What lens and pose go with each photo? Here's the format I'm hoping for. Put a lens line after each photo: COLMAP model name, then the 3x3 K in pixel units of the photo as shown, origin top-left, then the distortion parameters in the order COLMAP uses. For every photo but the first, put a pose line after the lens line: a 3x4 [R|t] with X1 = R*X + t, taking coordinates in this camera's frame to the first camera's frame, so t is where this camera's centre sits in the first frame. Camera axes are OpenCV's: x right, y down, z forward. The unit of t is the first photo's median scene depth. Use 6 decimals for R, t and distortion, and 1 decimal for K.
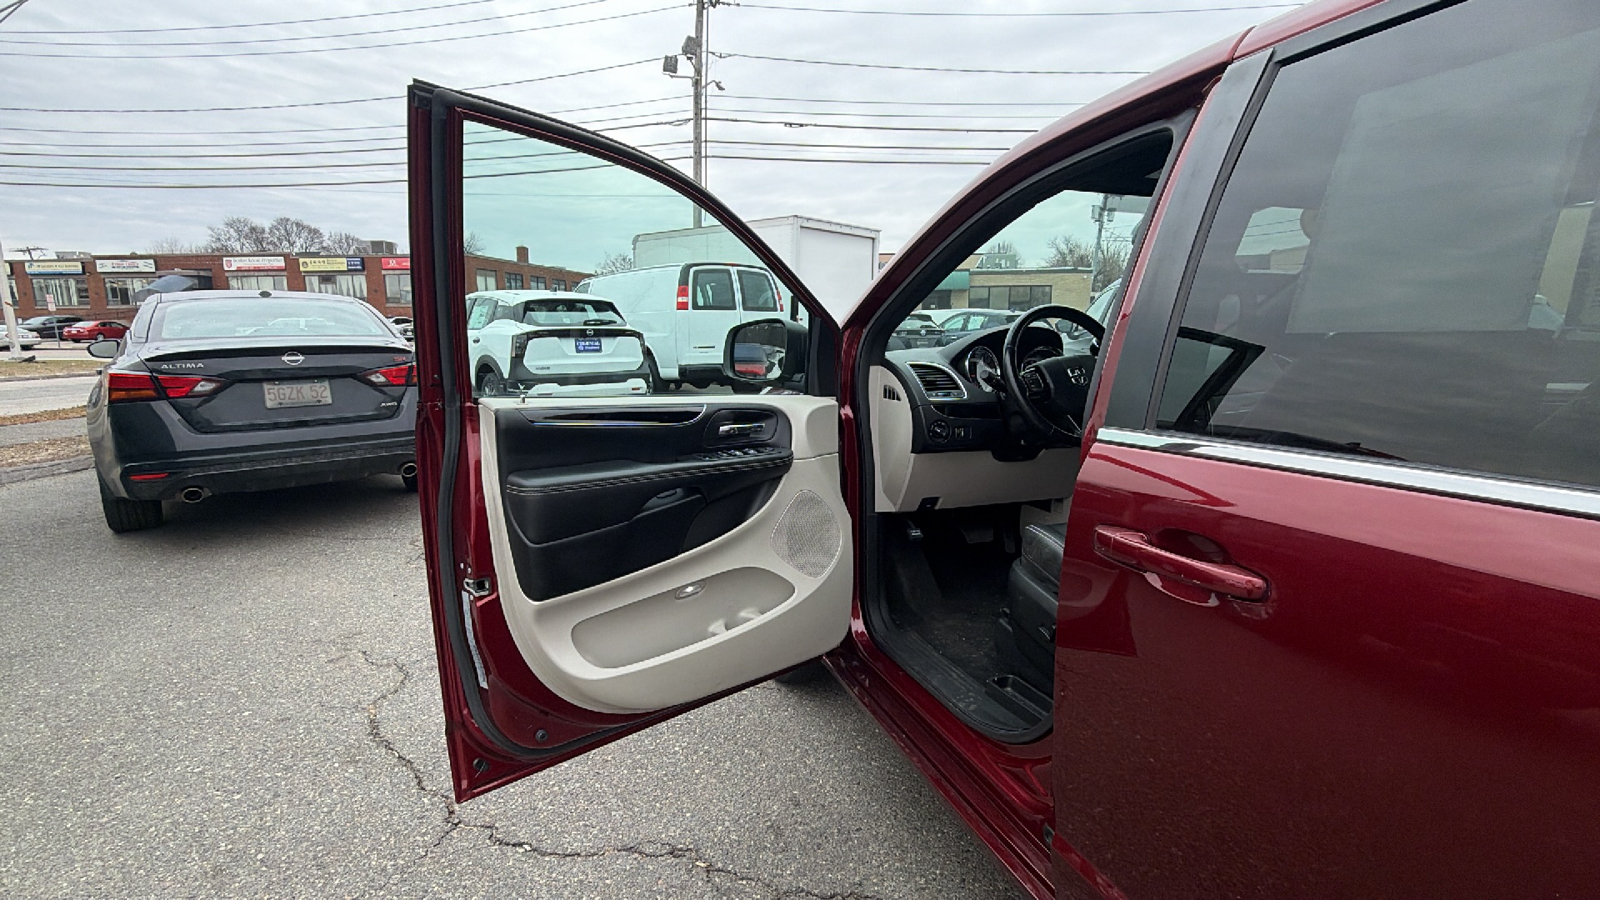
lens RADIAL K [[729.1, 0, 802.1], [0, 729.1, 454.0], [0, 0, 1]] dist [-0.001307, -0.000735]
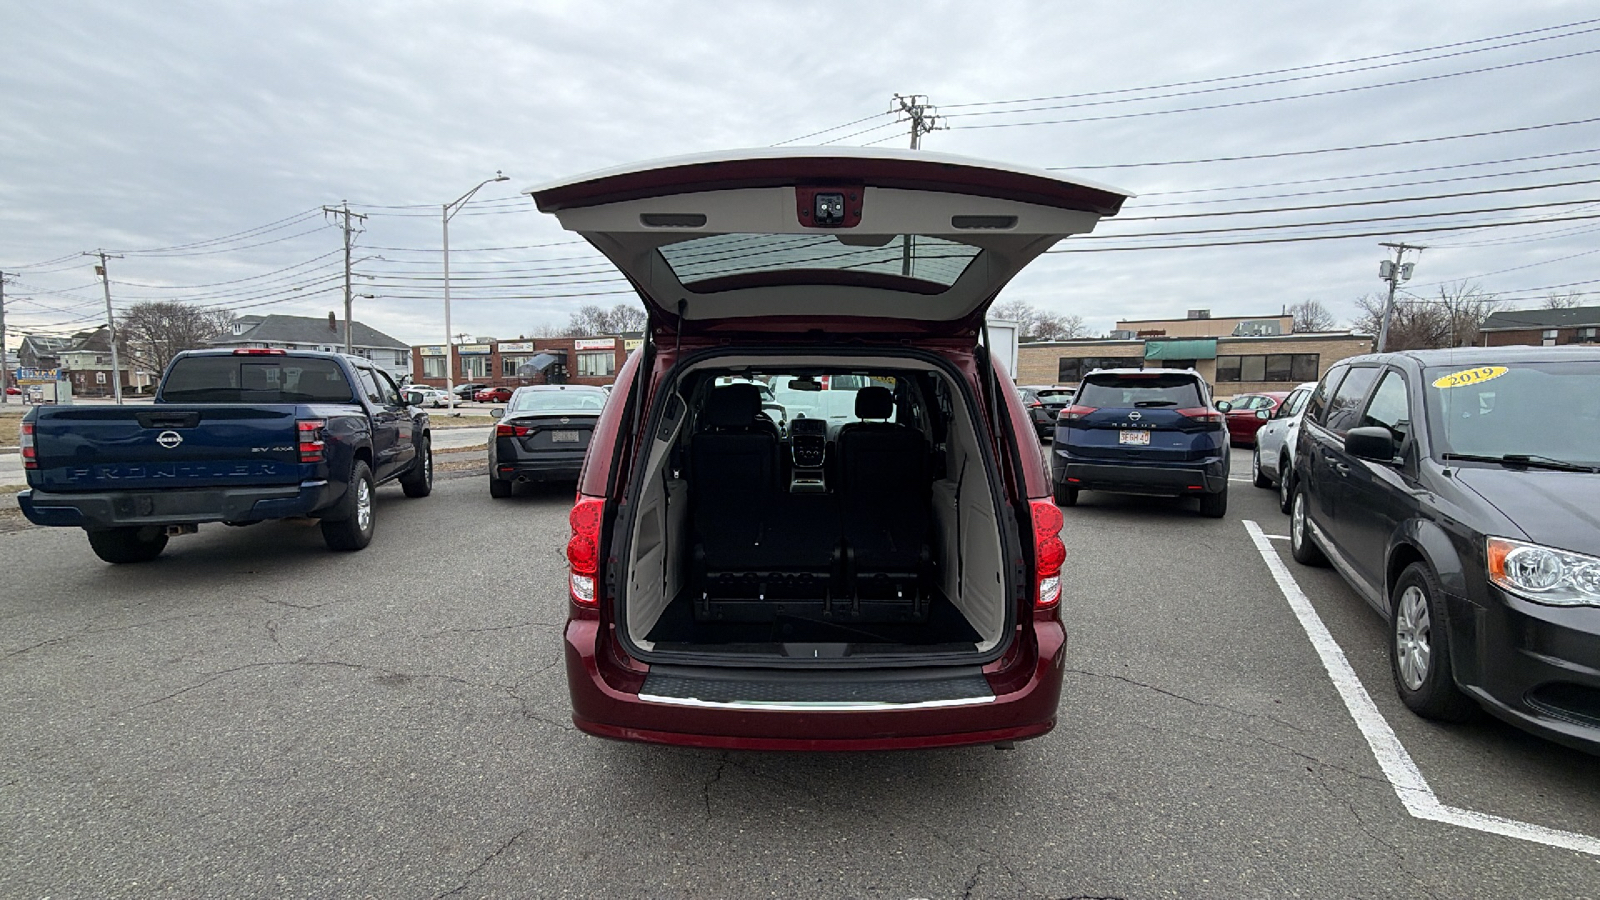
lens RADIAL K [[729.1, 0, 802.4], [0, 729.1, 453.3], [0, 0, 1]] dist [-0.001307, -0.000735]
pose [[0.934511, 0.035553, -0.354155, 0.135279], [-0.067083, 0.994760, -0.077152, 0.016053], [0.349556, 0.095857, 0.931999, -0.141723]]
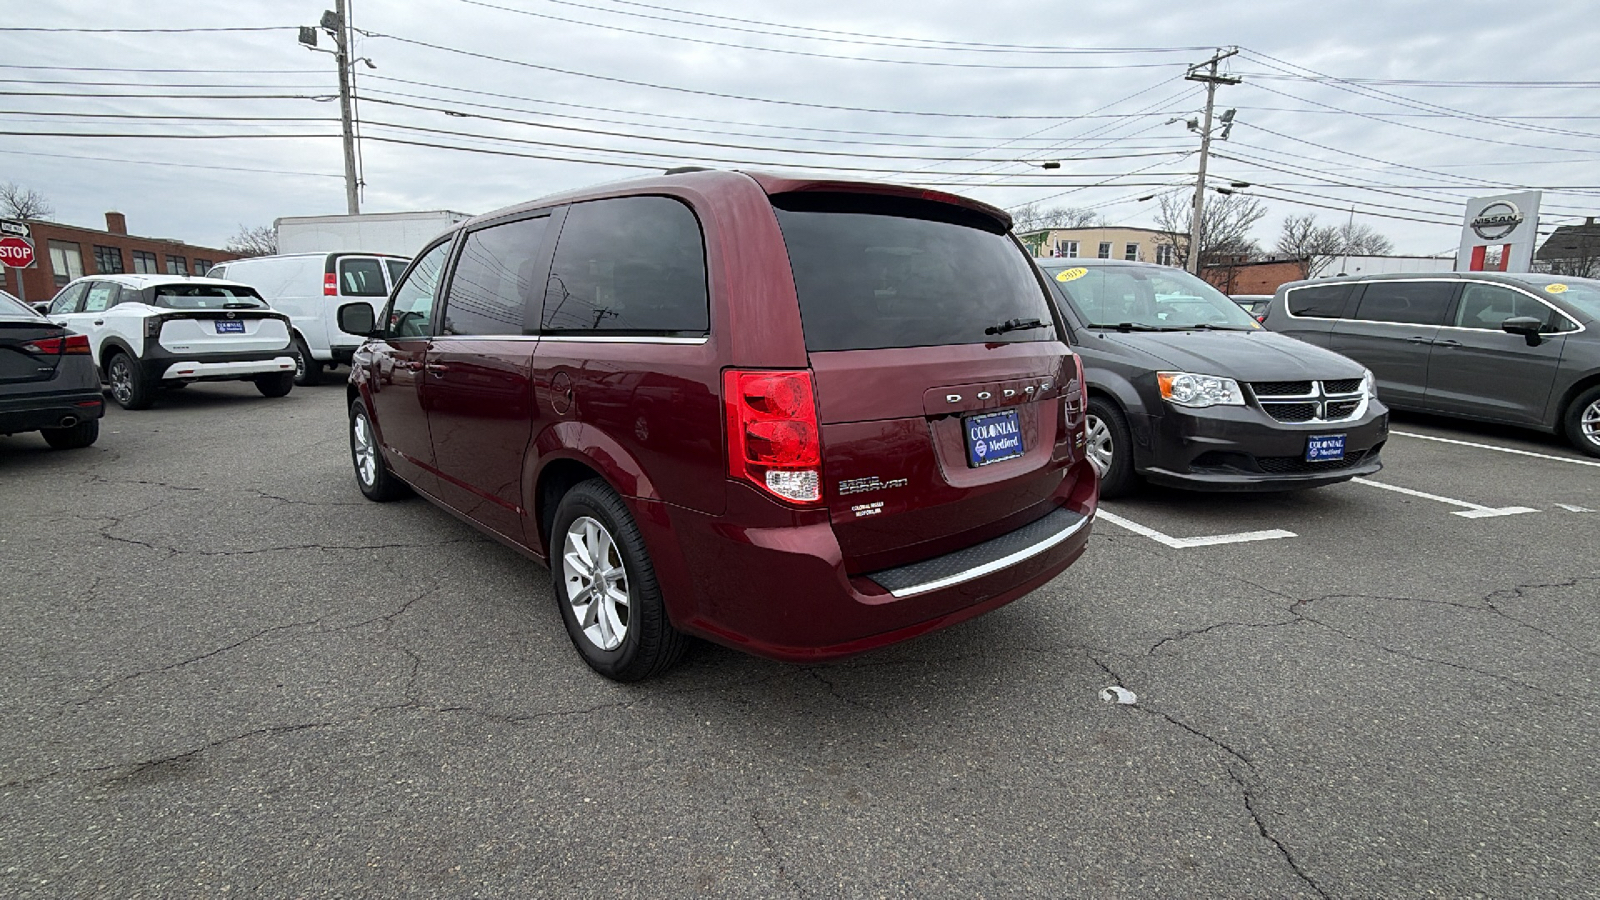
lens RADIAL K [[729.1, 0, 805.6], [0, 729.1, 450.1], [0, 0, 1]] dist [-0.001307, -0.000735]
pose [[0.926236, -0.065428, 0.371223, 0.034156], [0.061171, 0.997857, 0.023246, 0.023907], [-0.371949, 0.001177, 0.928253, -0.128181]]
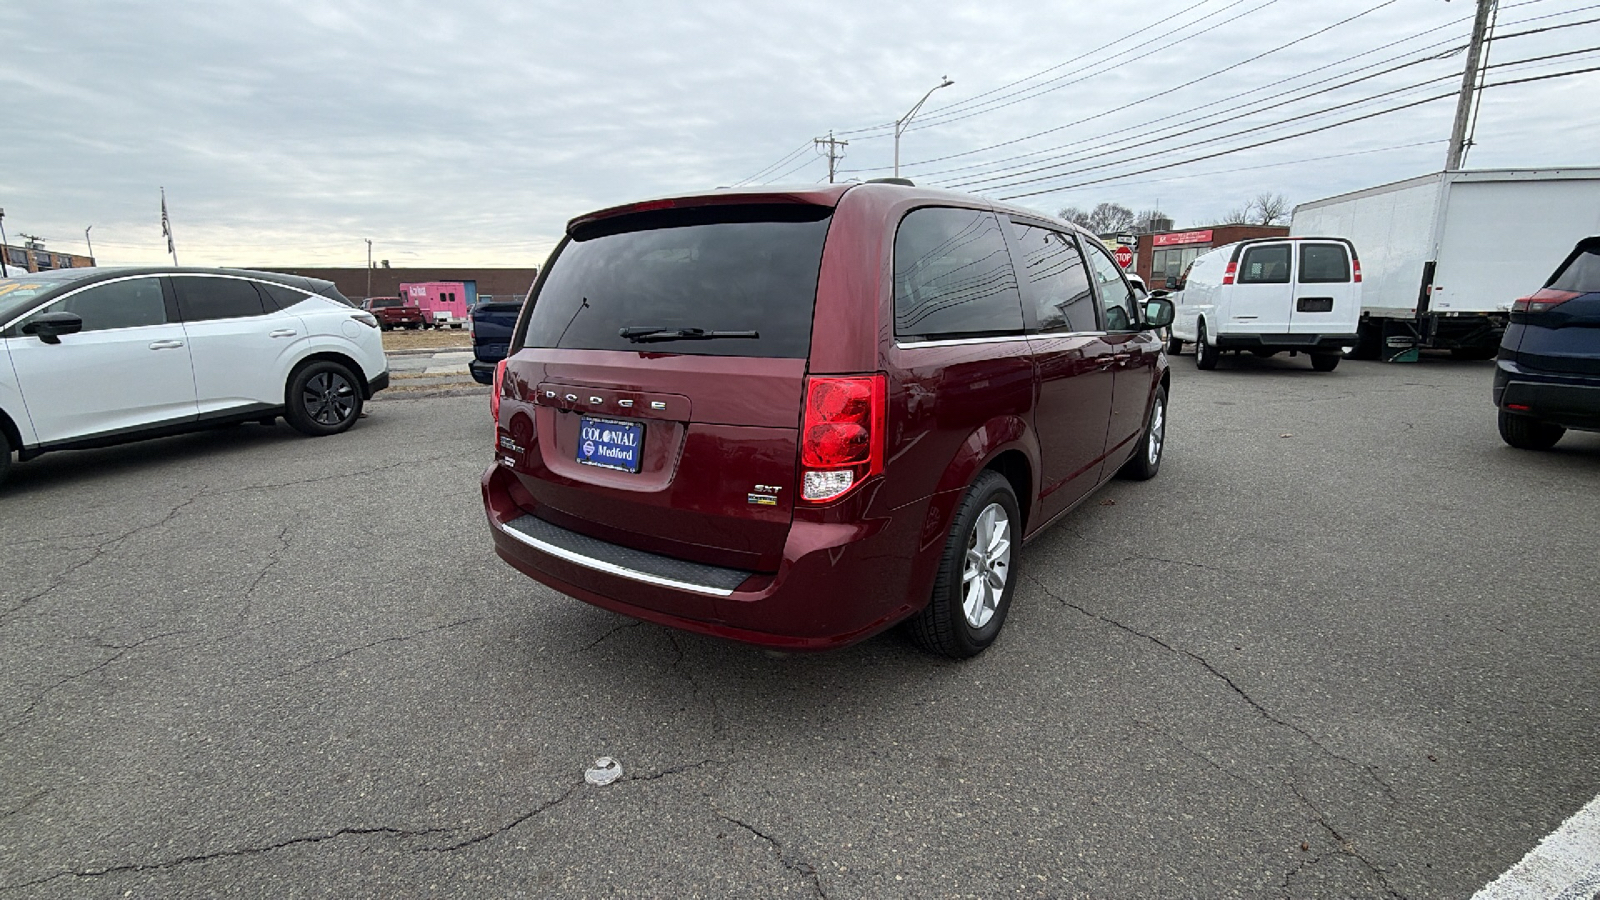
lens RADIAL K [[729.1, 0, 801.4], [0, 729.1, 454.7], [0, 0, 1]] dist [-0.001307, -0.000735]
pose [[0.543140, 0.164468, -0.823377, 0.205227], [-0.132071, 0.985156, 0.109662, 0.012131], [0.829190, 0.049183, 0.556799, -0.075533]]
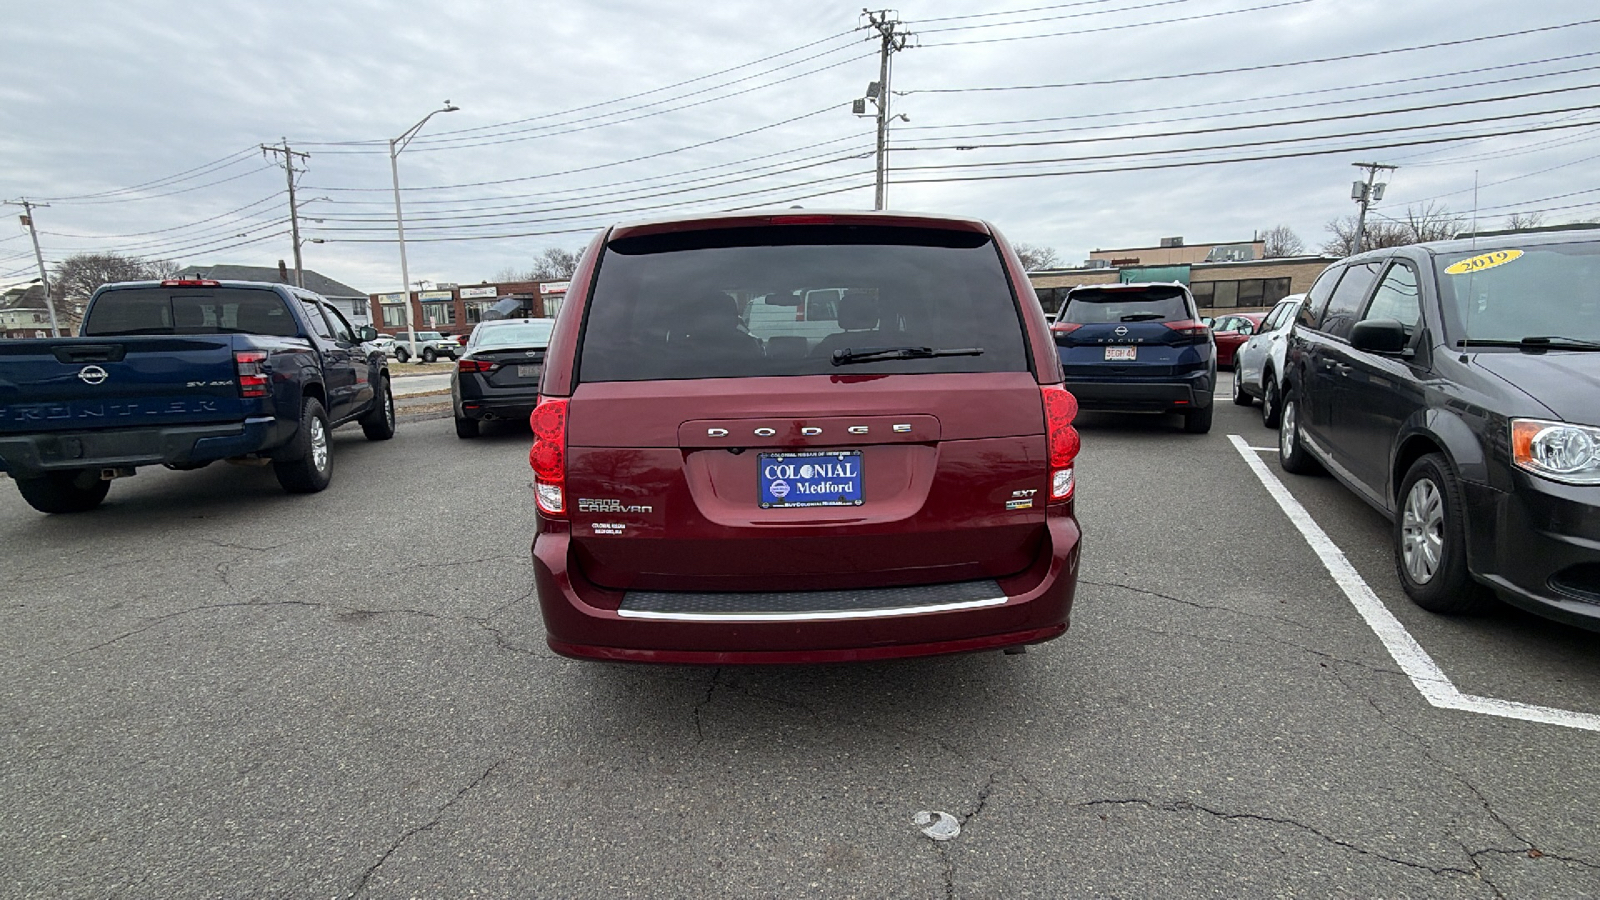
lens RADIAL K [[729.1, 0, 802.2], [0, 729.1, 453.1], [0, 0, 1]] dist [-0.001307, -0.000735]
pose [[0.946635, 0.033393, -0.320573, 0.129826], [-0.035087, 0.999384, 0.000492, 0.022739], [0.320392, 0.010783, 0.947224, -0.131349]]
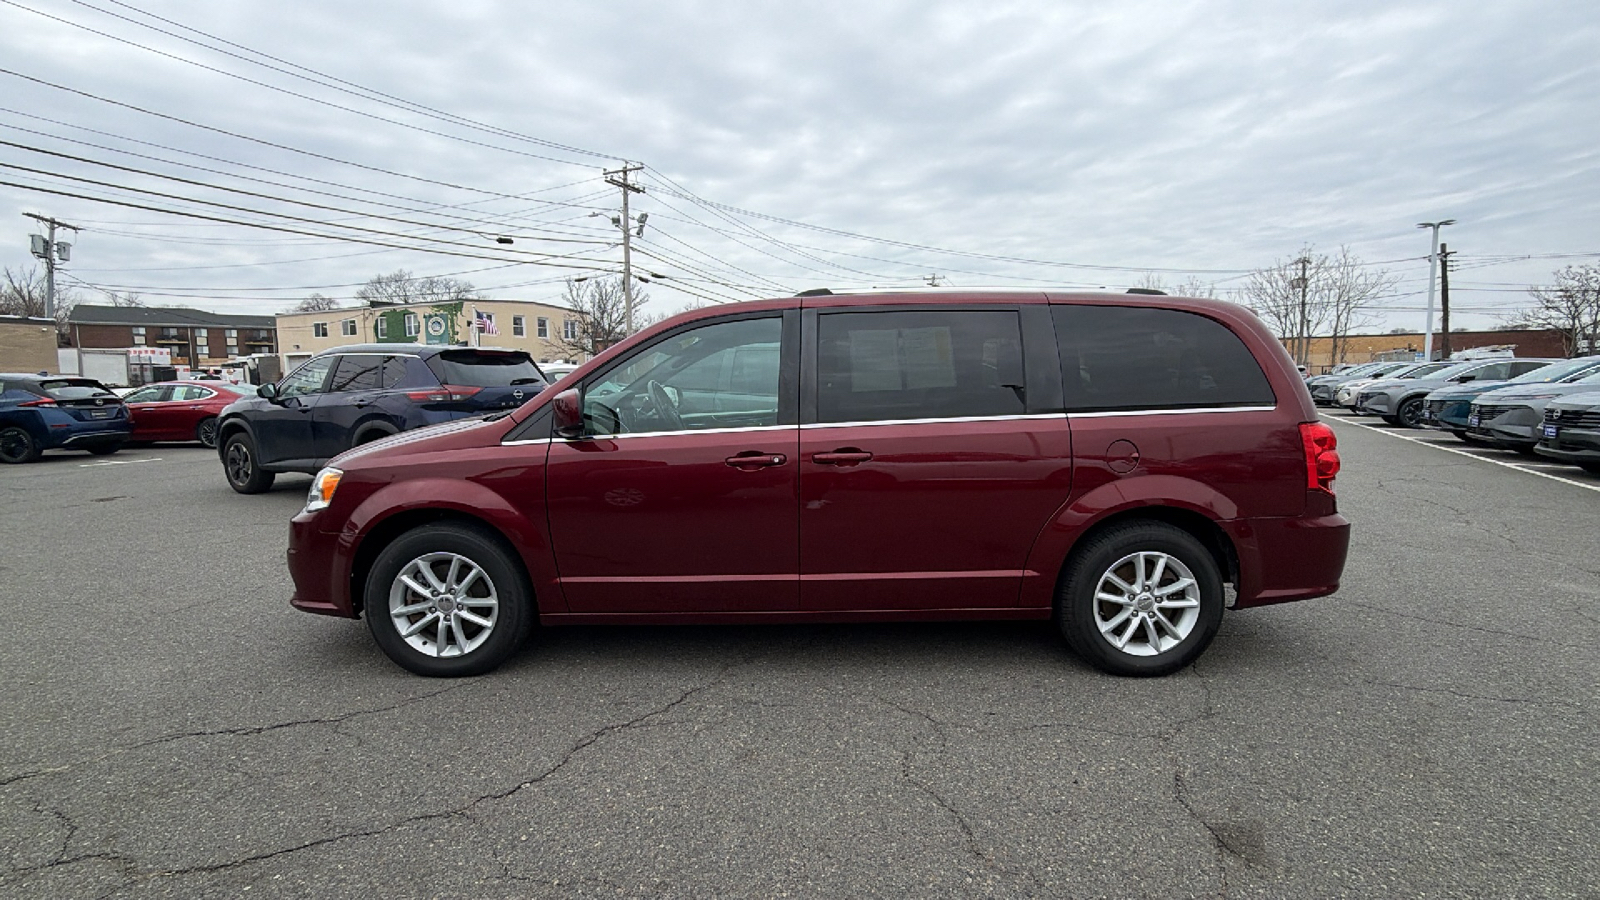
lens RADIAL K [[729.1, 0, 802.7], [0, 729.1, 446.1], [0, 0, 1]] dist [-0.001307, -0.000735]
pose [[0.356443, -0.088571, 0.930109, -0.111283], [0.175137, 0.984185, 0.026603, -0.001204], [-0.917756, 0.153414, 0.366318, -0.004875]]
